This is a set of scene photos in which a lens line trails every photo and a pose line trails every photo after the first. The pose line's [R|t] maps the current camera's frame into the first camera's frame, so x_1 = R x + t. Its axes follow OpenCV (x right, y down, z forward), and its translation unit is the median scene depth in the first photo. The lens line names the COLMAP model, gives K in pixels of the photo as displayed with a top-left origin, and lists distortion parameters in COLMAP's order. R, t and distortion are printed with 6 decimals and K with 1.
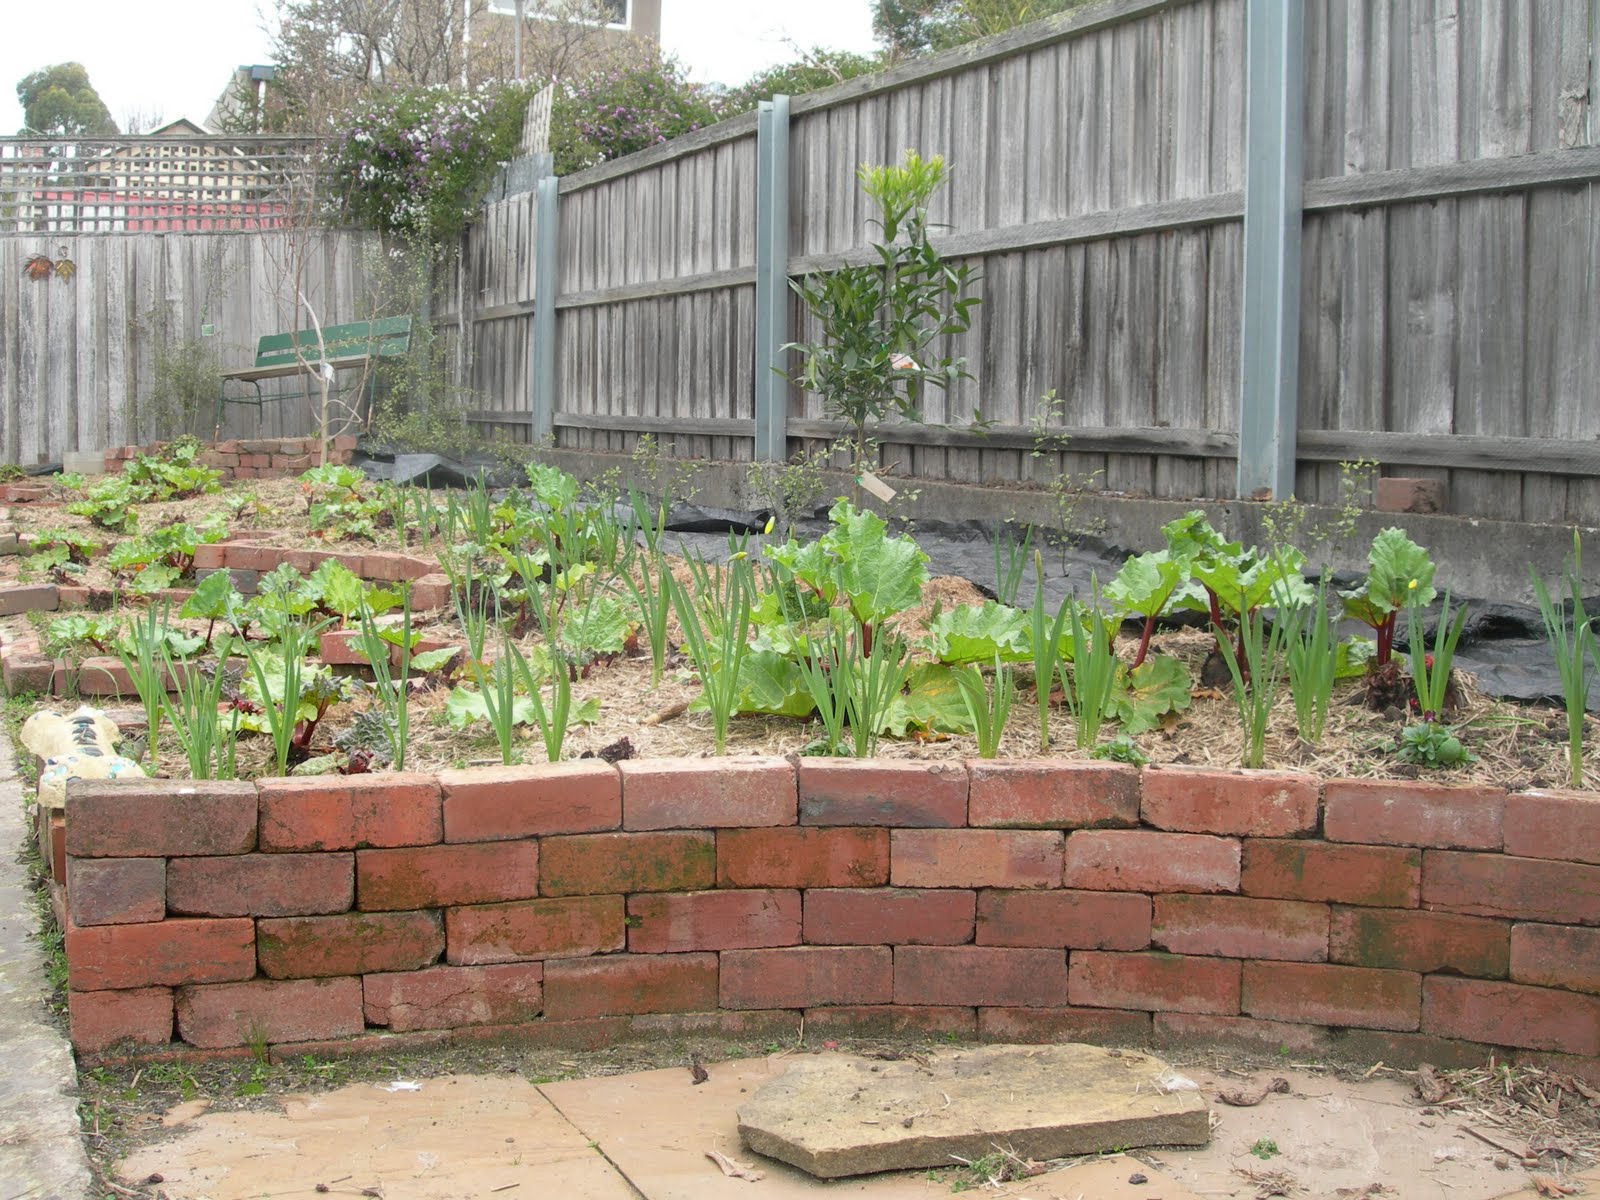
lens RADIAL K [[1815.0, 0, 800.3], [0, 1815.0, 595.3], [0, 0, 1]] dist [-0.132929, 0.000000]
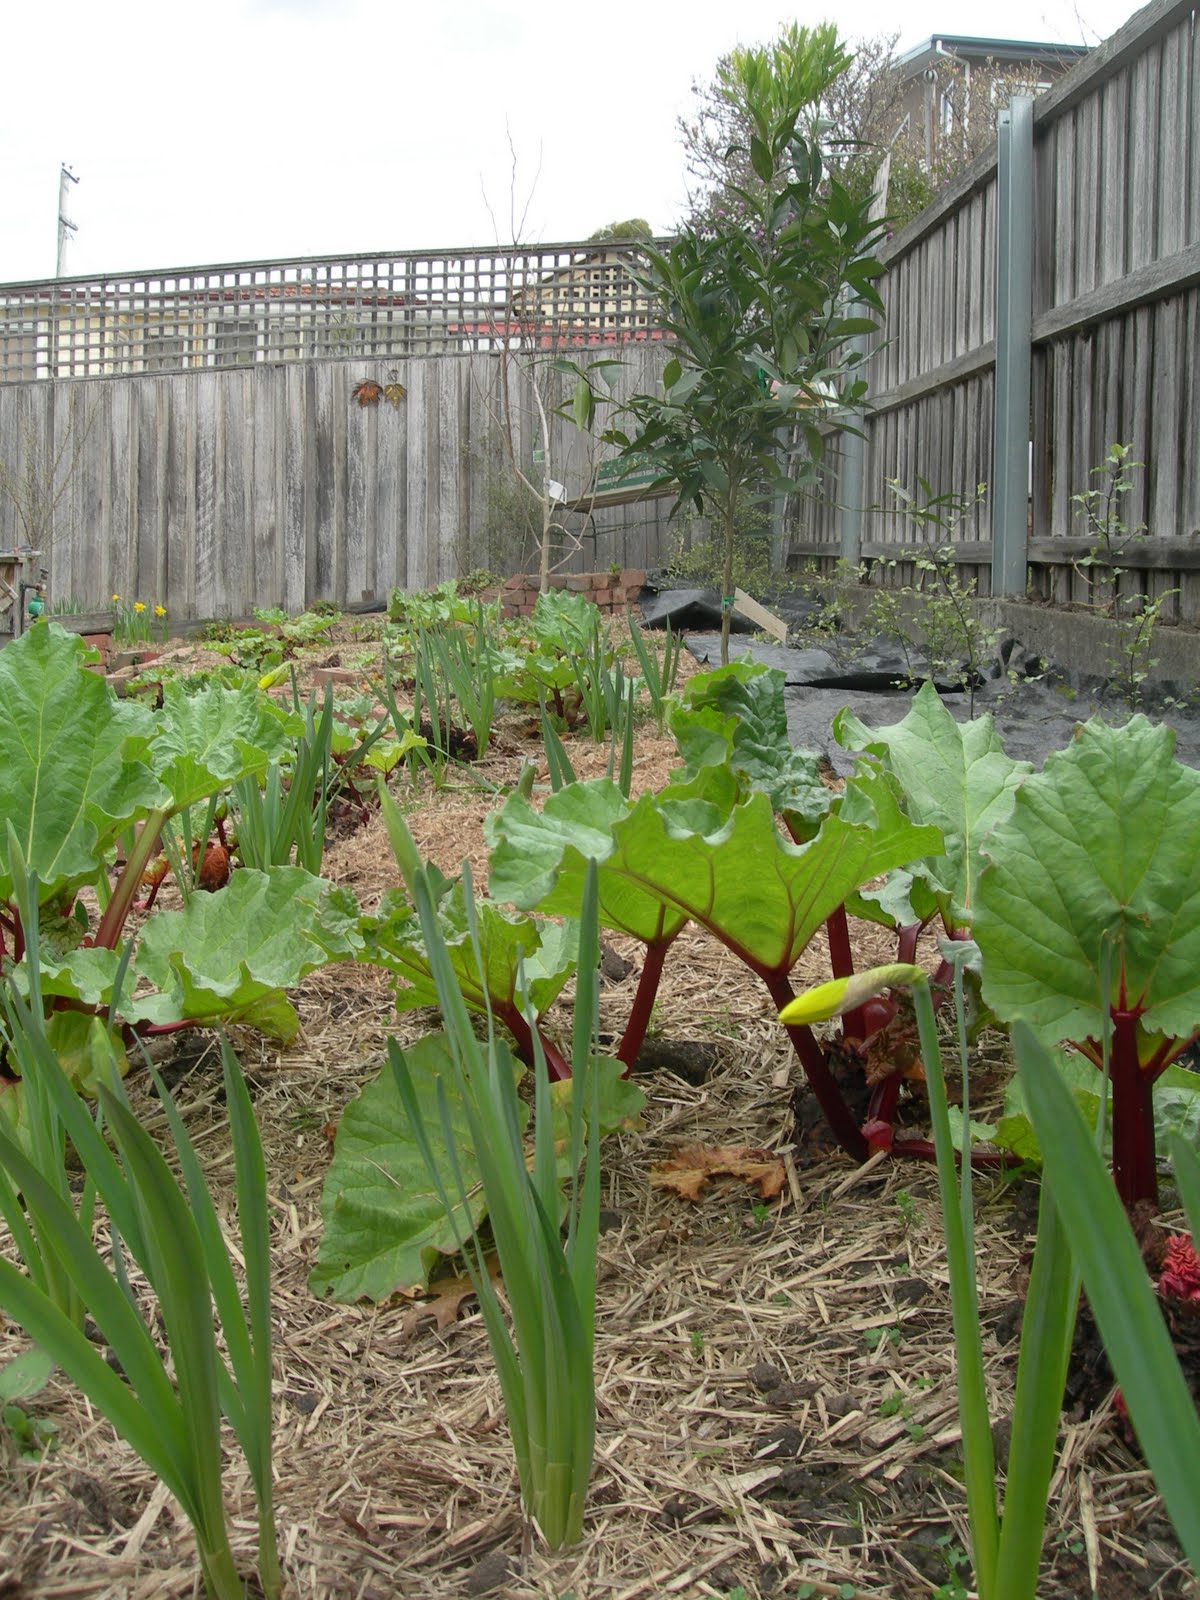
lens RADIAL K [[1815.0, 0, 594.8], [0, 1815.0, 795.2], [0, 0, 1]] dist [-0.132929, 0.000000]
pose [[0.911239, 0.049763, -0.408861, 0.083810], [-0.040064, 0.998676, 0.032257, -0.006216], [0.409925, -0.013013, 0.912027, 0.162672]]
